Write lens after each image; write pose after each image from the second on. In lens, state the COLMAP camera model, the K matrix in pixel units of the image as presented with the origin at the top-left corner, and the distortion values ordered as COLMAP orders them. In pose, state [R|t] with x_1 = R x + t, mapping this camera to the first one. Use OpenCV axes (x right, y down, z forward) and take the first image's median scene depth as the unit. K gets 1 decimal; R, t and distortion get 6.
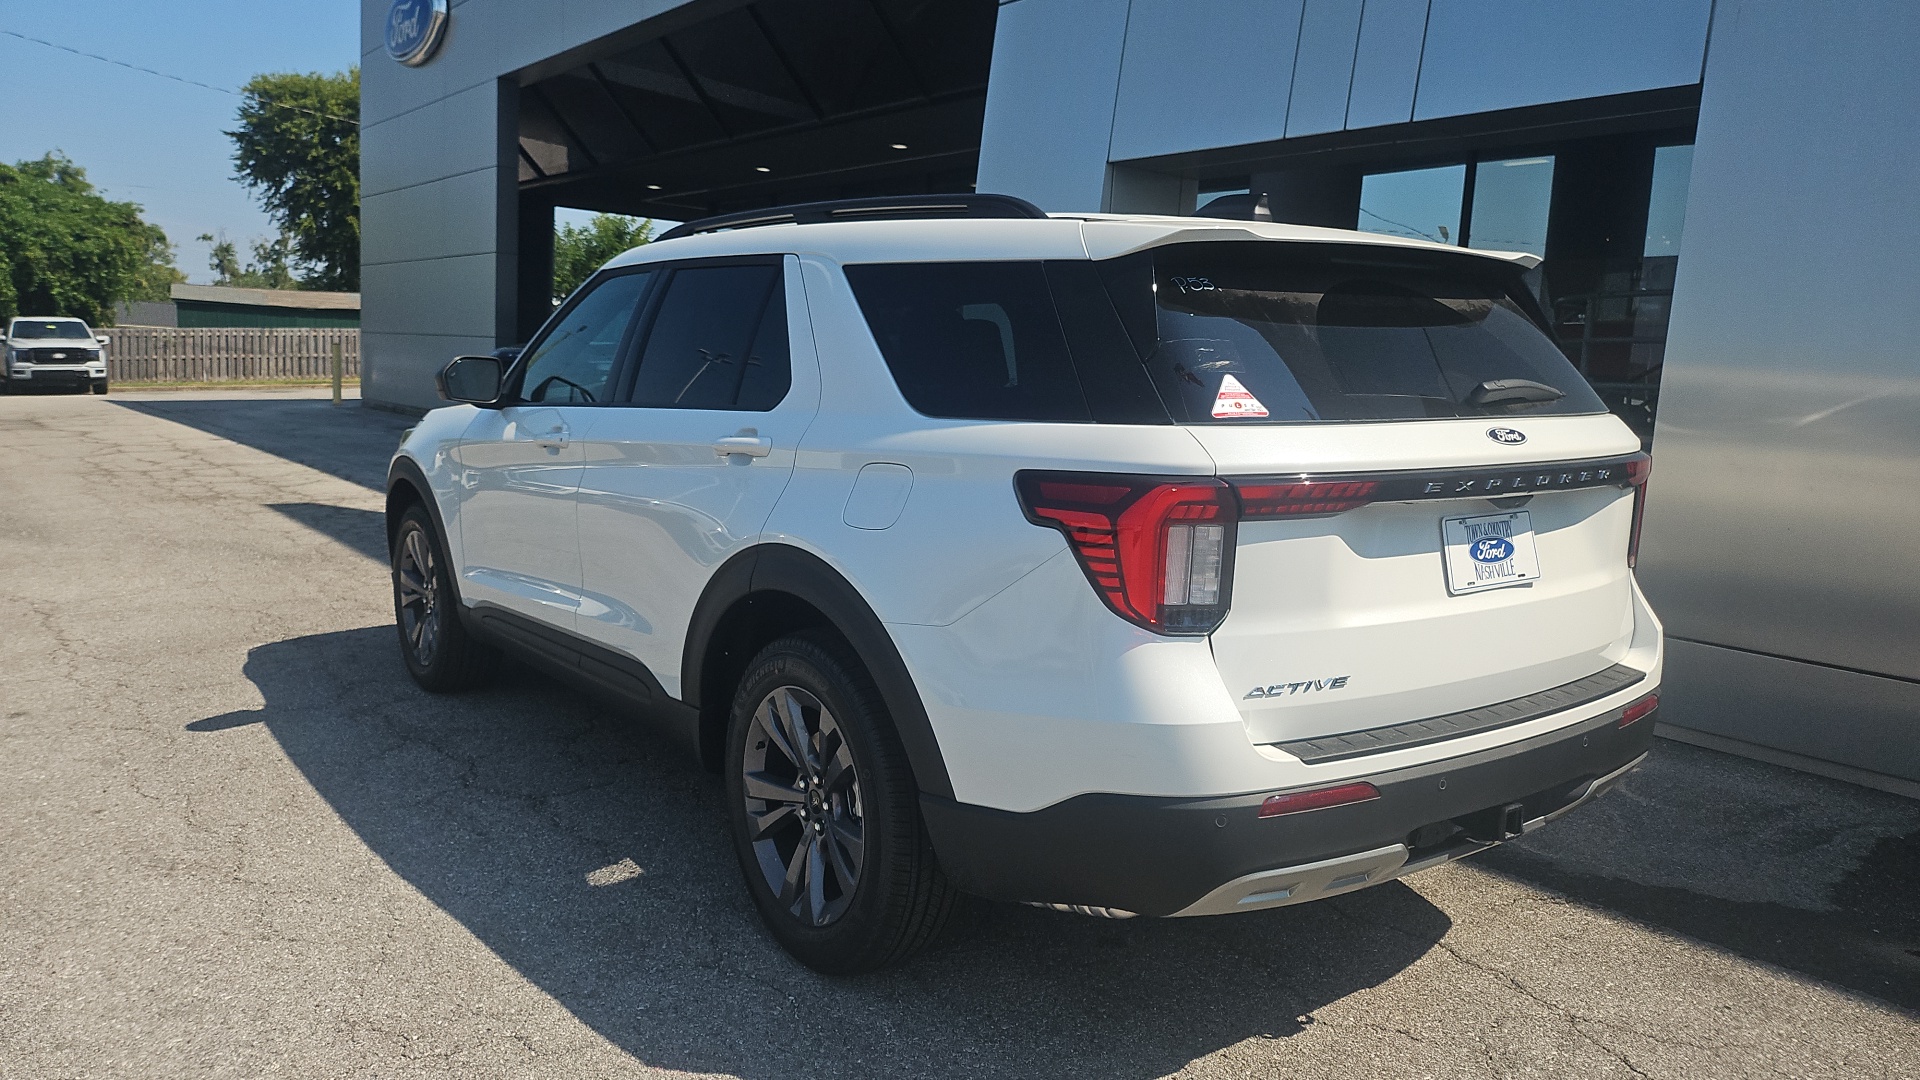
lens RADIAL K [[1379.4, 0, 960.0], [0, 1379.4, 540.0], [0, 0, 1]] dist [0.039871, -0.001950]
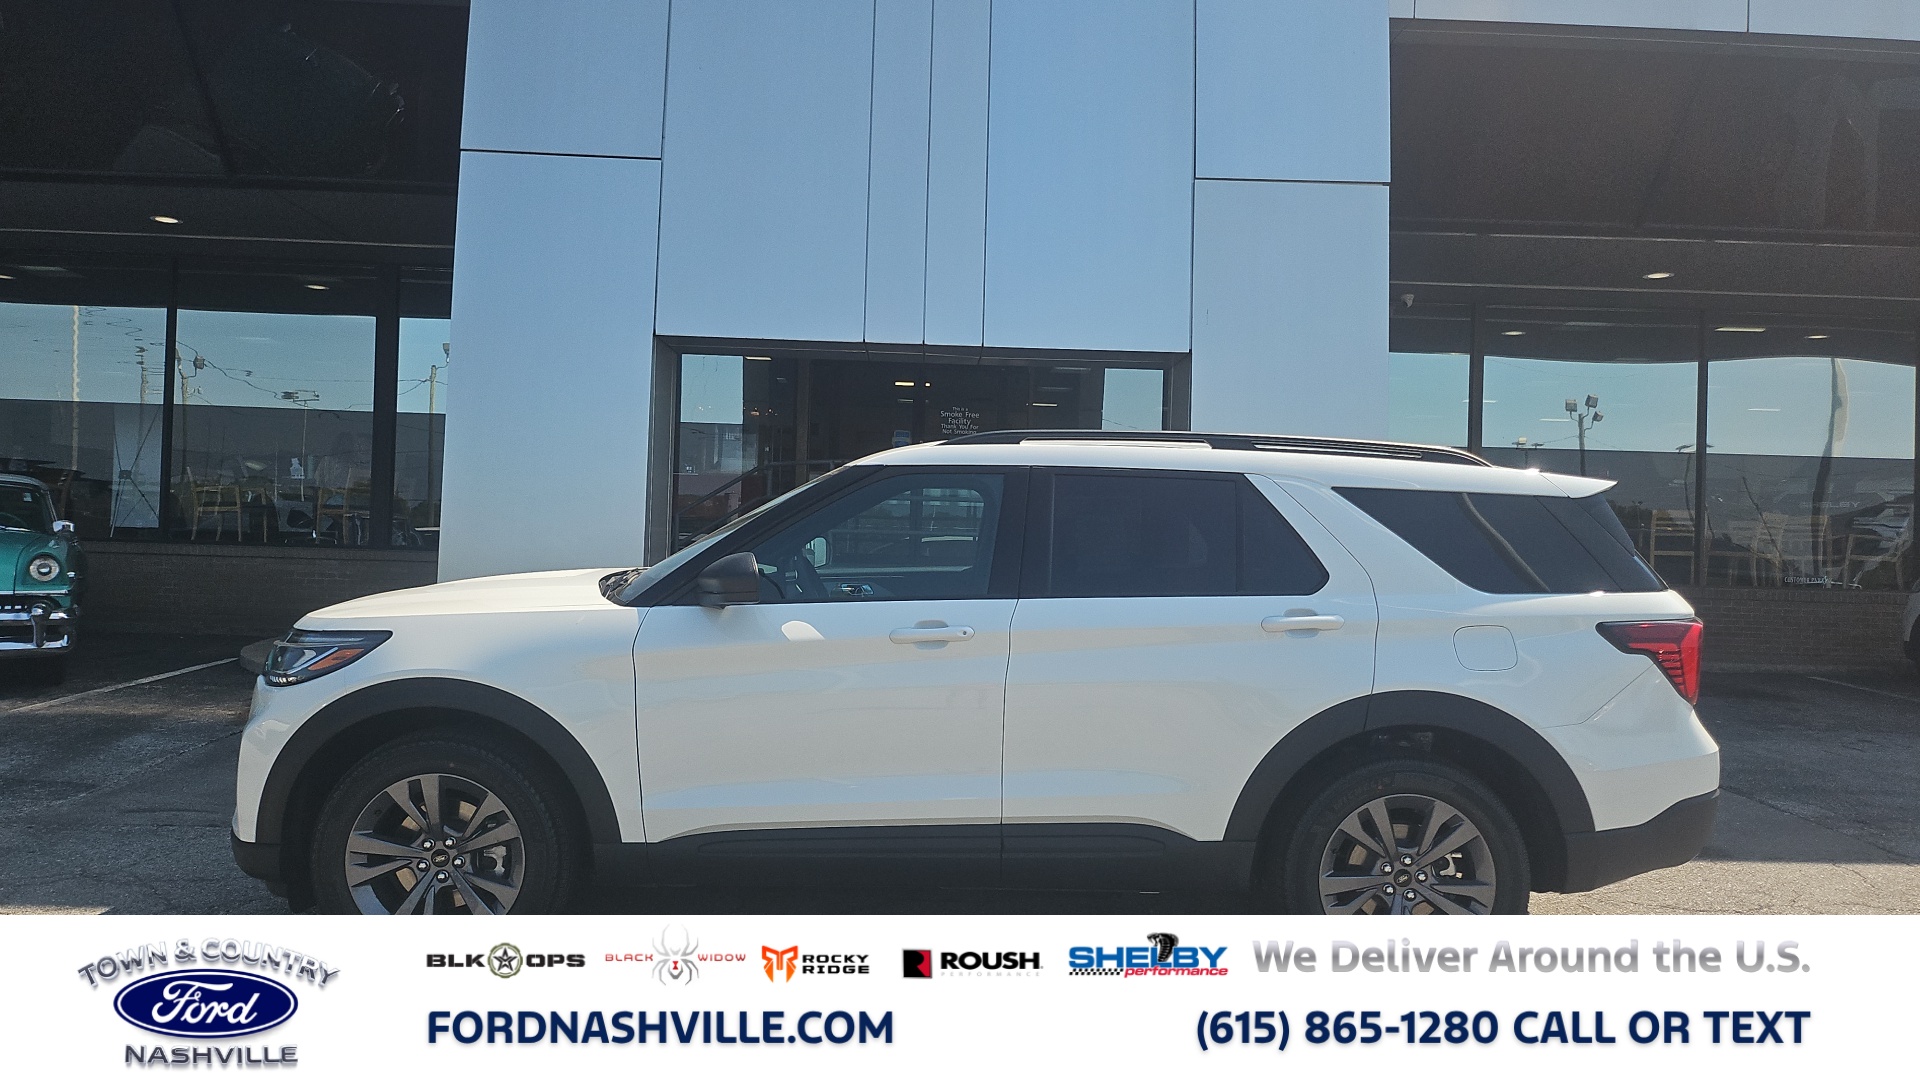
lens RADIAL K [[1363.0, 0, 960.0], [0, 1363.0, 540.0], [0, 0, 1]] dist [0.050979, -0.004583]
pose [[0.586501, -0.033197, 0.809268, -1.612244], [0.100898, 0.994371, -0.032333, -0.159637], [-0.803640, 0.100617, 0.586549, 0.575036]]
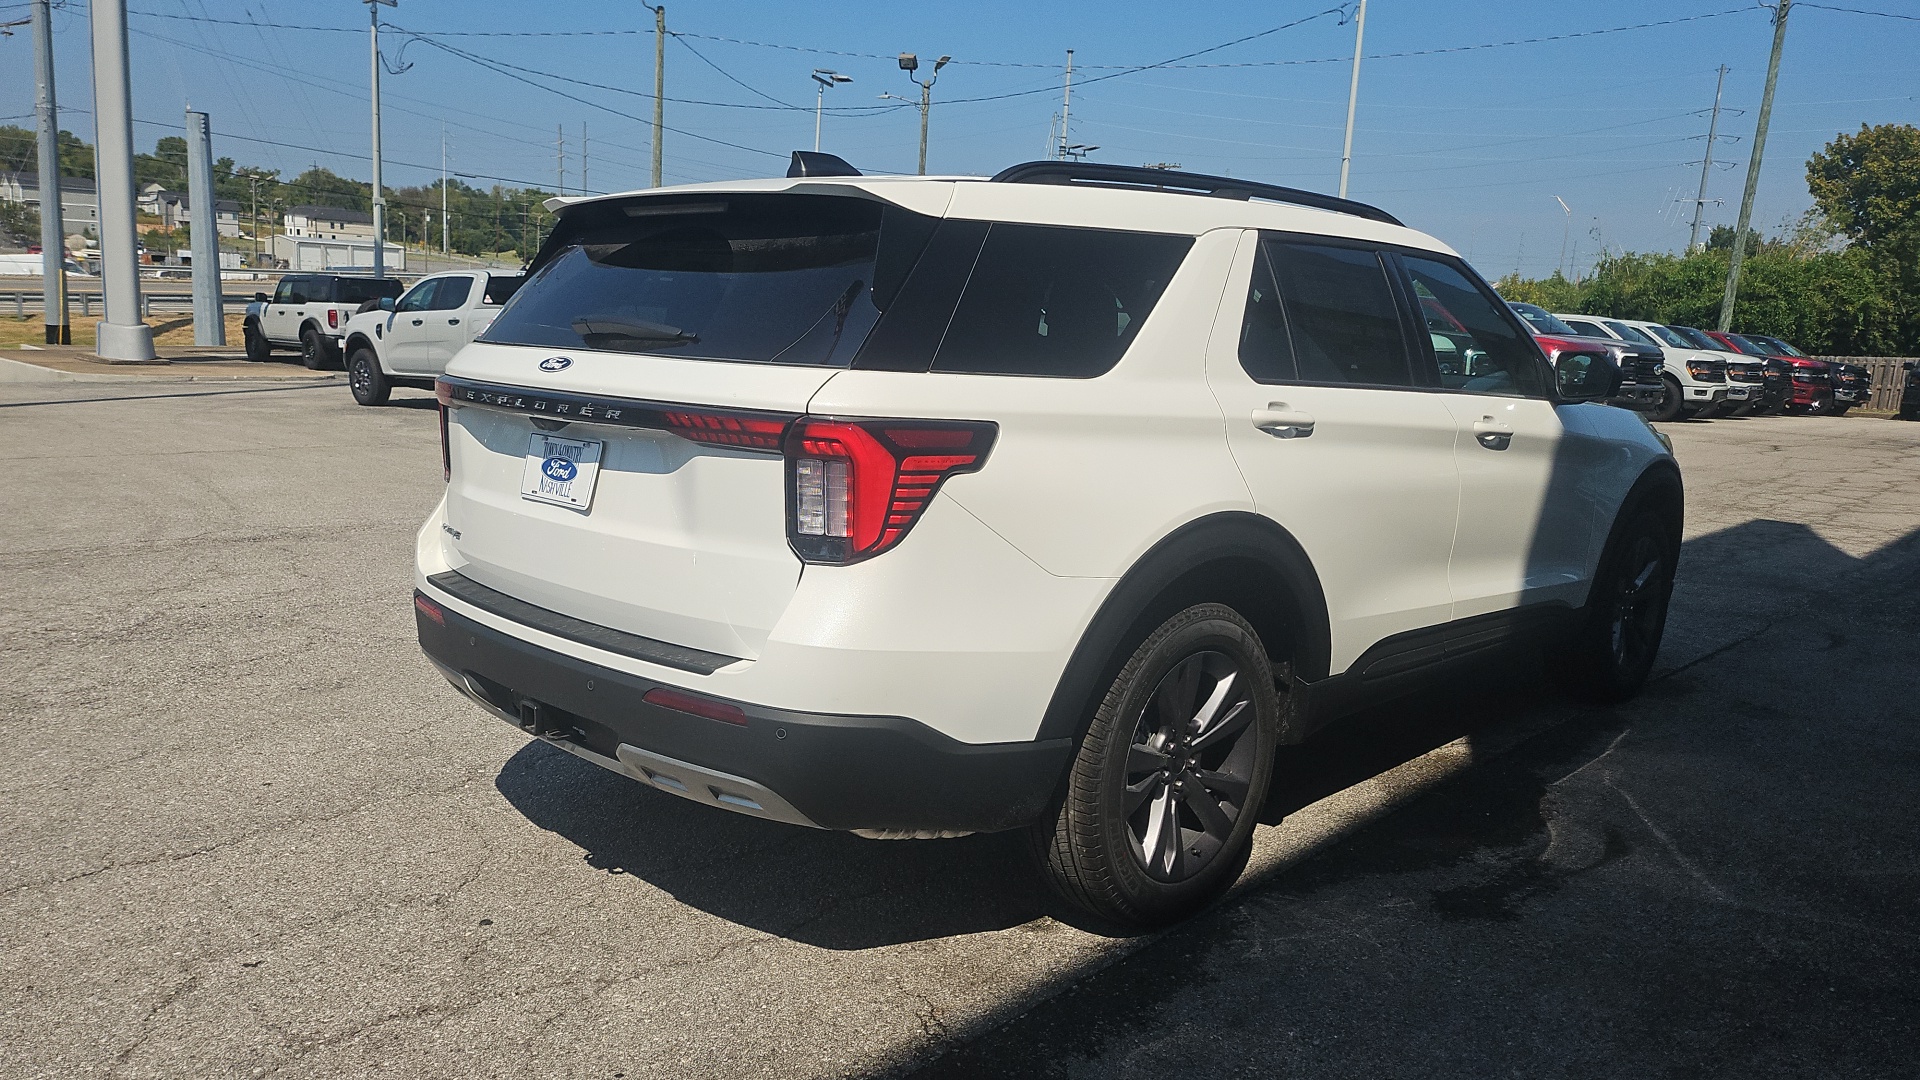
lens RADIAL K [[1366.3, 0, 960.0], [0, 1366.3, 540.0], [0, 0, 1]] dist [0.017275, -0.002683]
pose [[0.160737, 0.145838, -0.976163, 1.435321], [-0.171072, 0.978171, 0.117969, -0.114829], [0.972059, 0.148033, 0.182177, 1.075062]]
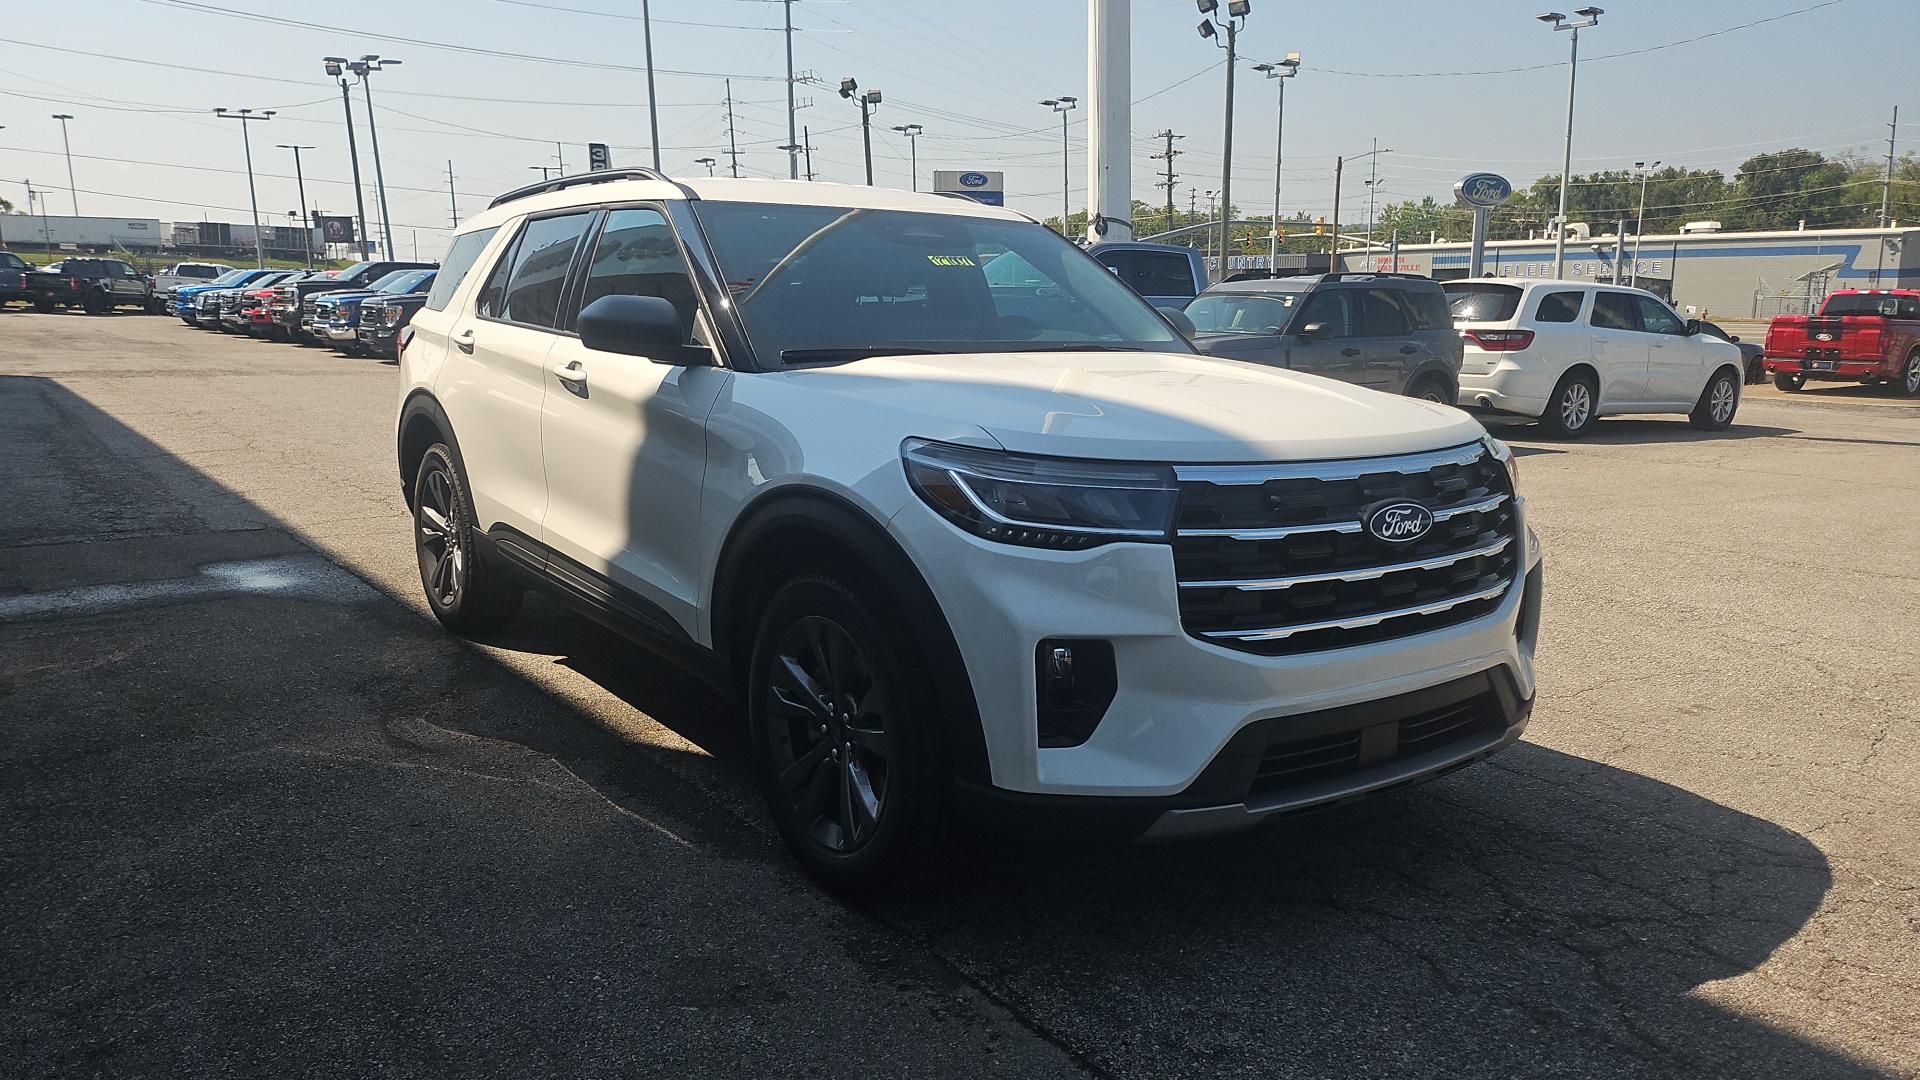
lens RADIAL K [[1353.2, 0, 960.0], [0, 1353.2, 540.0], [0, 0, 1]] dist [0.024901, -0.002271]
pose [[-0.999515, -0.031145, -0.000106, -0.321576], [-0.029595, 0.948700, 0.314790, -0.470317], [-0.009704, 0.314641, -0.949161, 3.315636]]
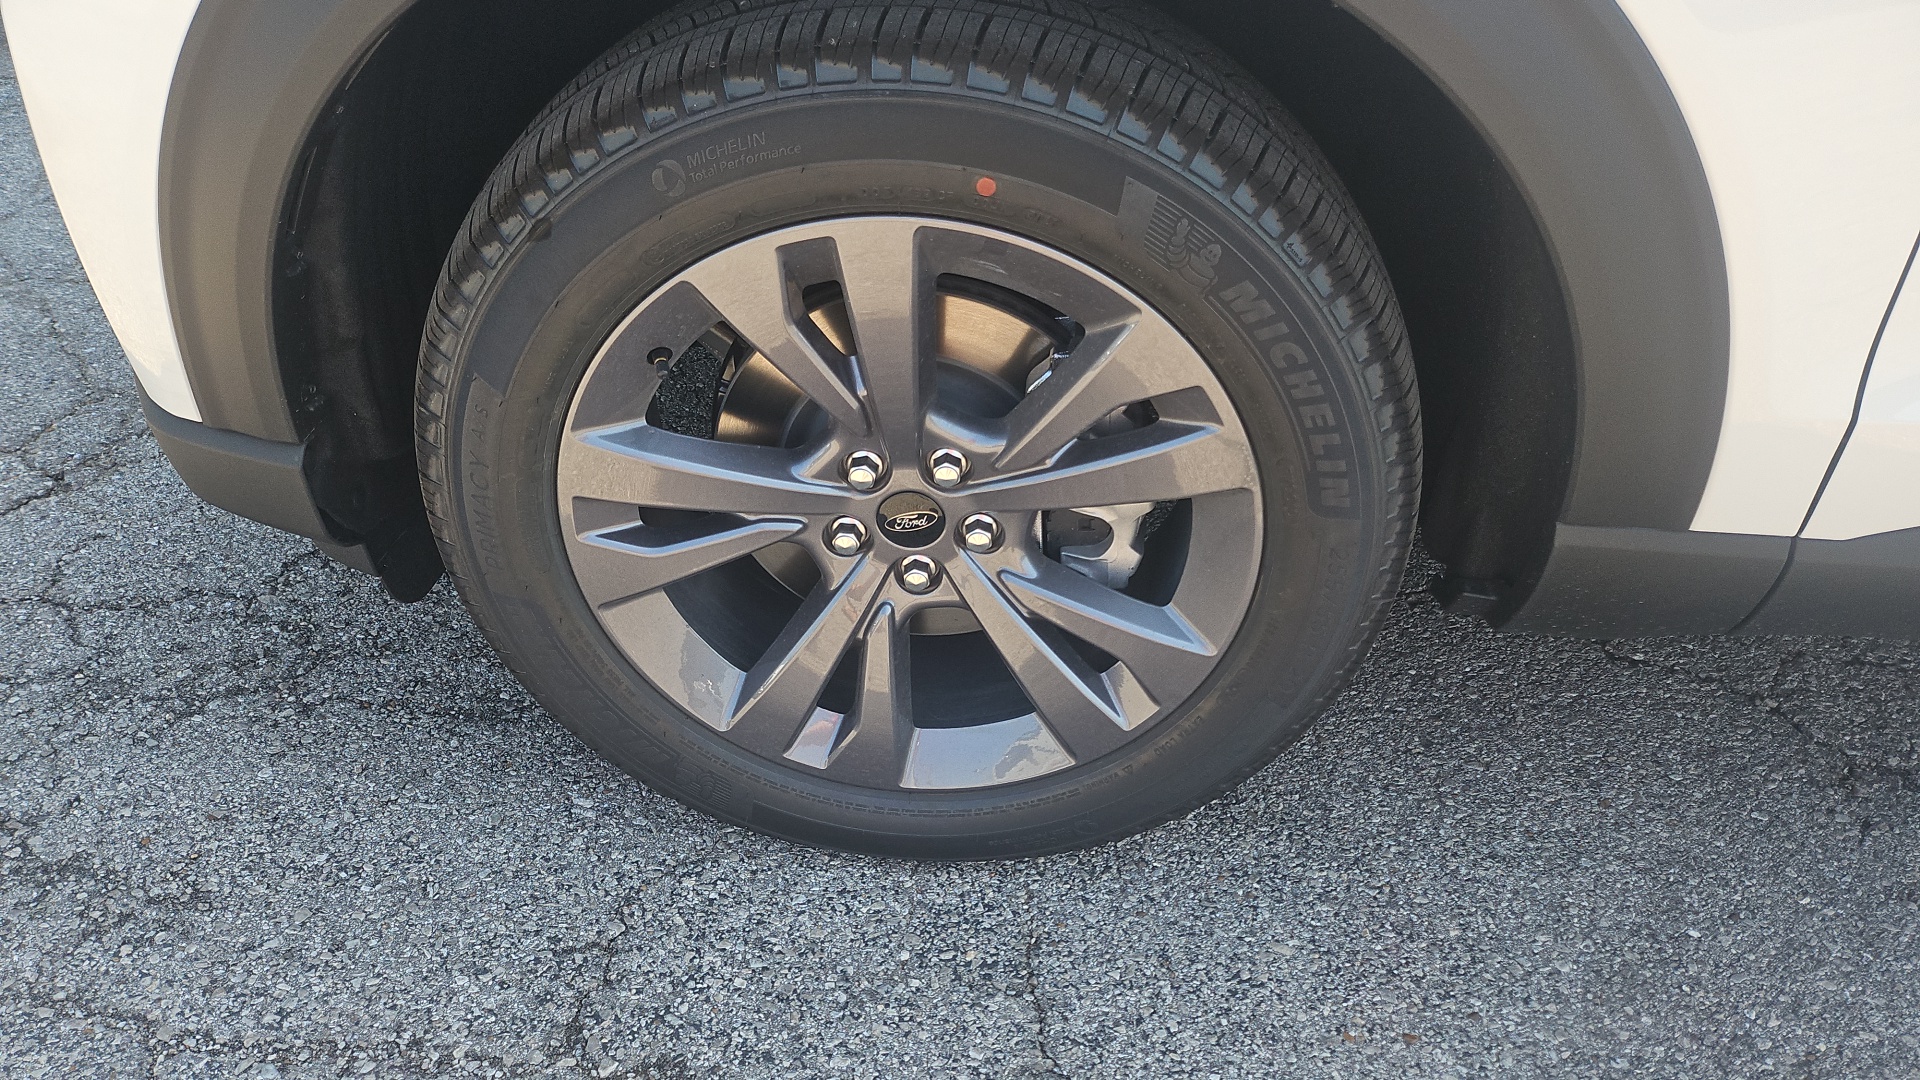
lens RADIAL K [[1401.7, 0, 960.1], [0, 1401.7, 603.0], [0, 0, 1]] dist [0.061313, 0.000004]
pose [[0.648373, -0.473011, 0.596551, -0.980997], [0.085865, 0.824005, 0.560038, -0.121804], [-0.756465, -0.311891, 0.574878, 1.698041]]
